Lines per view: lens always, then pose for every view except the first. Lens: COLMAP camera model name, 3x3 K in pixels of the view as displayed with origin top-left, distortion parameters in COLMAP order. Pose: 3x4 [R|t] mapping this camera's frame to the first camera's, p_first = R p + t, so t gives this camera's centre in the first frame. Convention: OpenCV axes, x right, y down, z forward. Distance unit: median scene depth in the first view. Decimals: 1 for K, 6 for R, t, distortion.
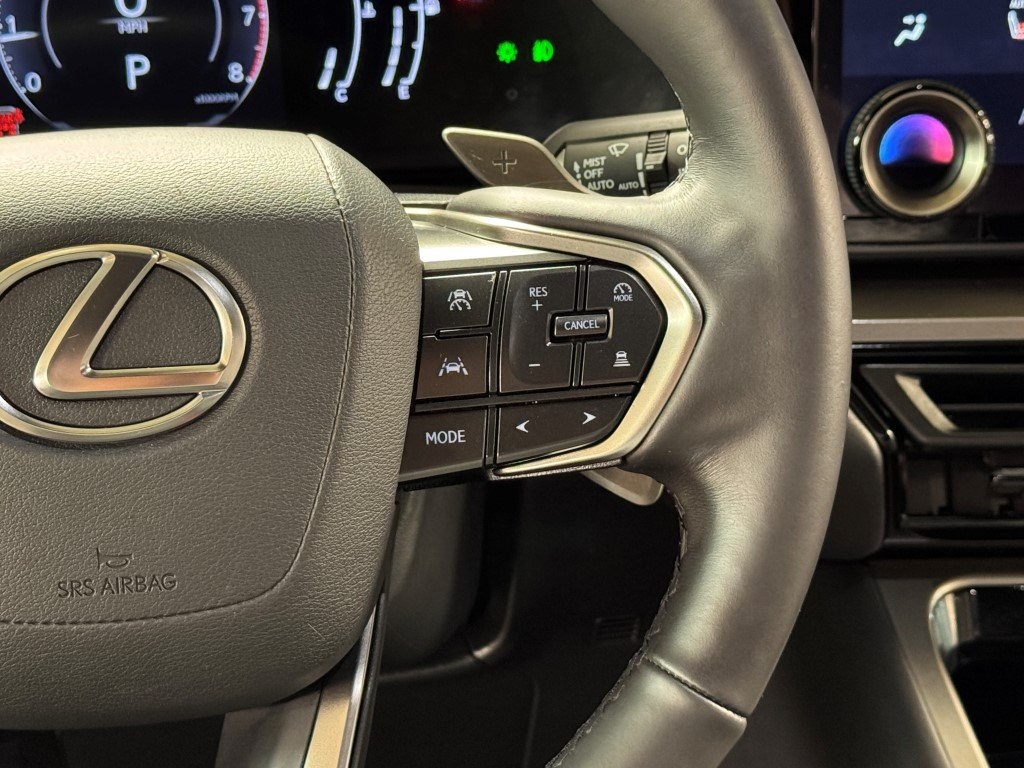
lens RADIAL K [[2130.2, 0, 509.4], [0, 2130.2, 382.9], [0, 0, 1]] dist [0.139973, 0.000000]
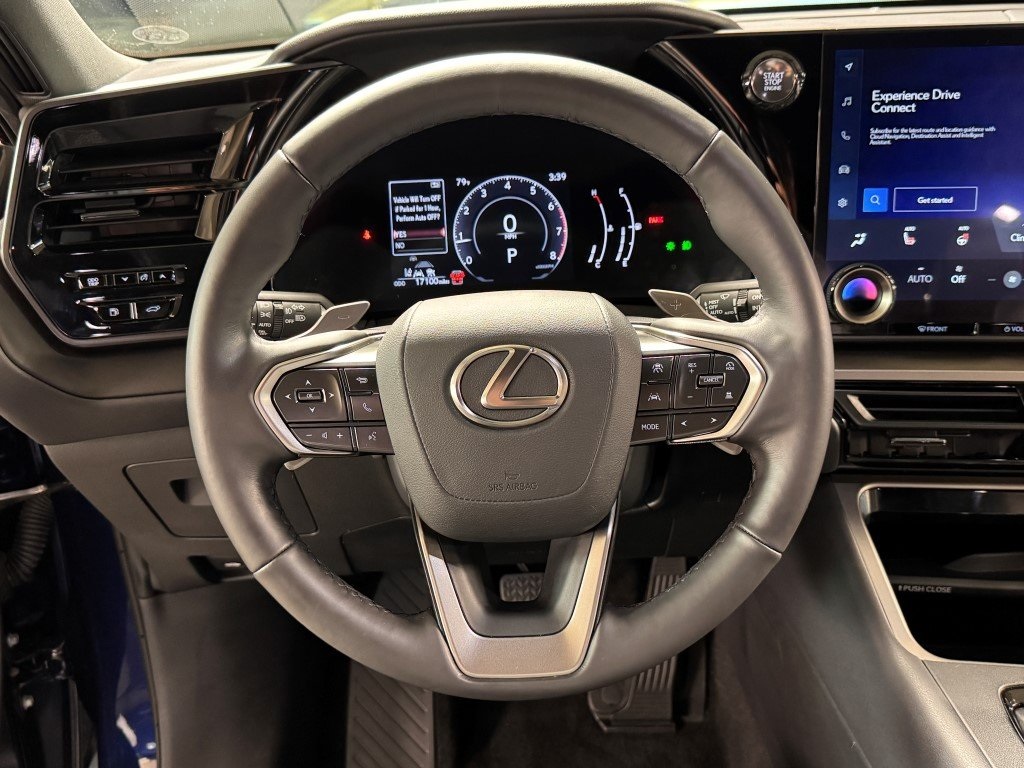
lens RADIAL K [[934.6, 0, 509.2], [0, 934.6, 380.7], [0, 0, 1]] dist [0.064487, 0.000000]
pose [[0.989899, 0.023709, -0.139780, -0.031257], [-0.019992, 0.999410, 0.027939, -0.038507], [0.140359, -0.024862, 0.989788, -0.024114]]
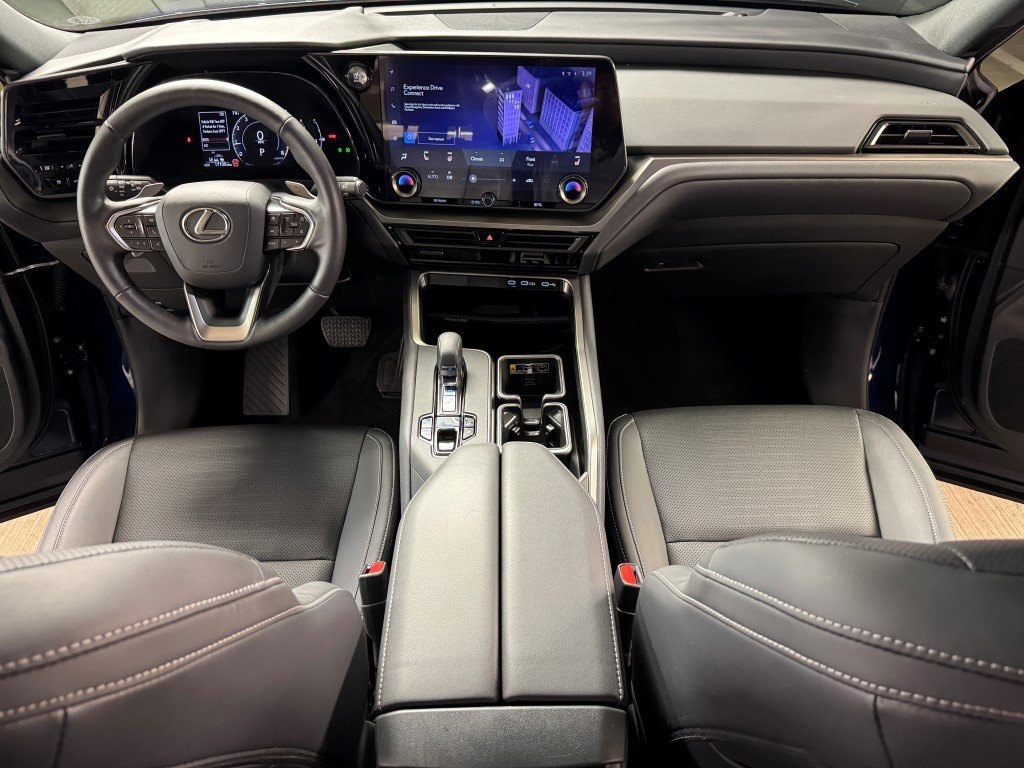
lens RADIAL K [[732.6, 0, 520.0], [0, 732.6, 407.2], [0, 0, 1]] dist [0.042698, -0.078727]
pose [[0.988679, 0.092404, -0.118218, 0.687154], [-0.051232, 0.948419, 0.312853, -0.160362], [0.141029, -0.303255, 0.942416, -0.682377]]
